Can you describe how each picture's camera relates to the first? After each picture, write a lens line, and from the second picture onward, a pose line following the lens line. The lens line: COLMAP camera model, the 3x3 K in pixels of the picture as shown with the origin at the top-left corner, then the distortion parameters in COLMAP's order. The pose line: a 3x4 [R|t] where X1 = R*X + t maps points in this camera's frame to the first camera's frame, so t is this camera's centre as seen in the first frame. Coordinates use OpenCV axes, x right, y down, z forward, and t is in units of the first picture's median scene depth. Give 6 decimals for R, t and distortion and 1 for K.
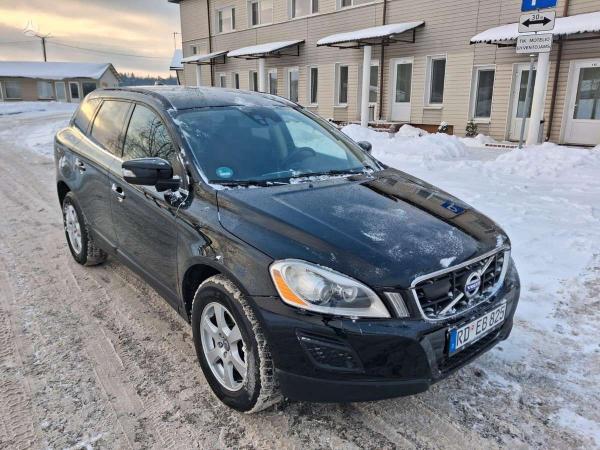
lens RADIAL K [[466.9, 0, 298.2], [0, 466.9, 228.5], [0, 0, 1]] dist [0.015203, -0.014545]
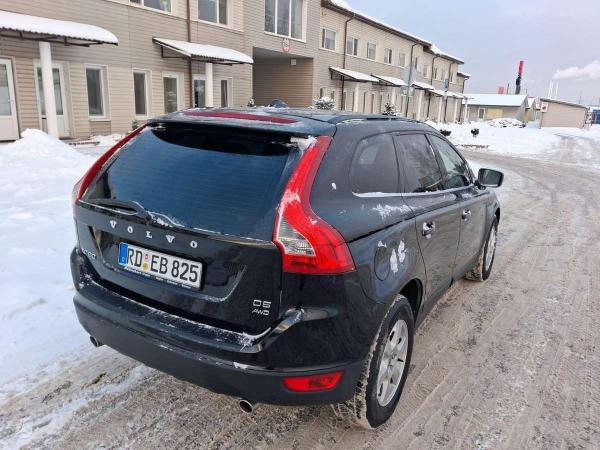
lens RADIAL K [[466.9, 0, 303.9], [0, 466.9, 226.1], [0, 0, 1]] dist [0.015203, -0.014545]
pose [[-0.326464, -0.259123, 0.908997, -0.441166], [0.212247, 0.917033, 0.337642, -0.178257], [-0.921071, 0.303160, -0.244380, 0.568868]]
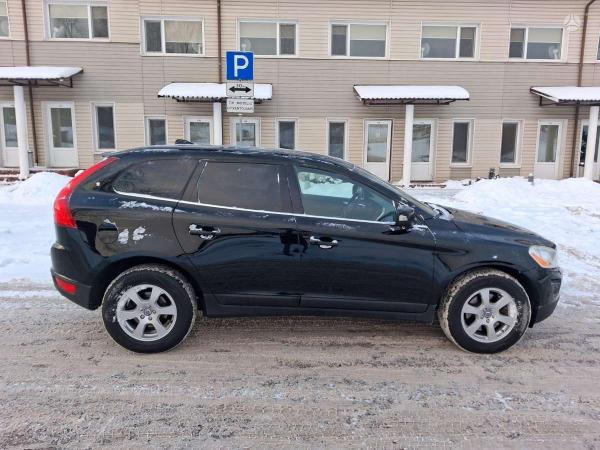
lens RADIAL K [[466.9, 0, 302.3], [0, 466.9, 220.4], [0, 0, 1]] dist [0.015203, -0.014545]
pose [[0.611324, -0.128188, 0.780929, -0.449034], [0.204230, 0.978923, 0.000814, -0.049637], [-0.764573, 0.158992, 0.624619, 0.114076]]
